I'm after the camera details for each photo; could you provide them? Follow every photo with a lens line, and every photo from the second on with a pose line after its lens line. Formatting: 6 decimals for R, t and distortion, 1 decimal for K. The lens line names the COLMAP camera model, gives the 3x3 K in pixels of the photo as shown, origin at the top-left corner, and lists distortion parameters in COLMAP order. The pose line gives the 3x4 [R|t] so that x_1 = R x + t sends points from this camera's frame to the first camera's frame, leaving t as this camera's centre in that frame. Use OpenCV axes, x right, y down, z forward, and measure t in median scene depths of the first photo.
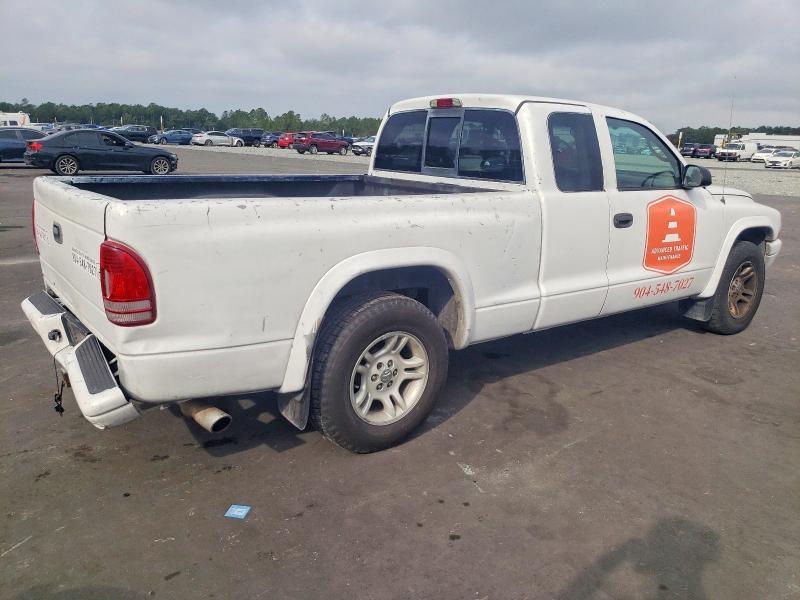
lens RADIAL K [[616.0, 0, 395.1], [0, 616.0, 299.0], [0, 0, 1]] dist [0.003000, 0.006329]
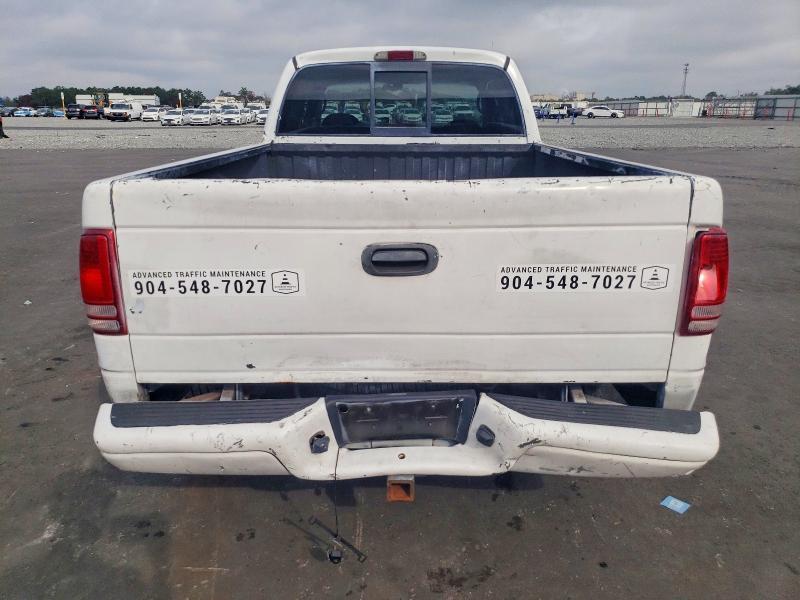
lens RADIAL K [[616.0, 0, 395.1], [0, 616.0, 299.0], [0, 0, 1]] dist [0.003000, 0.006329]
pose [[0.618413, -0.253478, 0.743851, -0.636165], [0.208965, 0.965515, 0.155287, -0.103404], [-0.757561, 0.059408, 0.650055, 0.396420]]
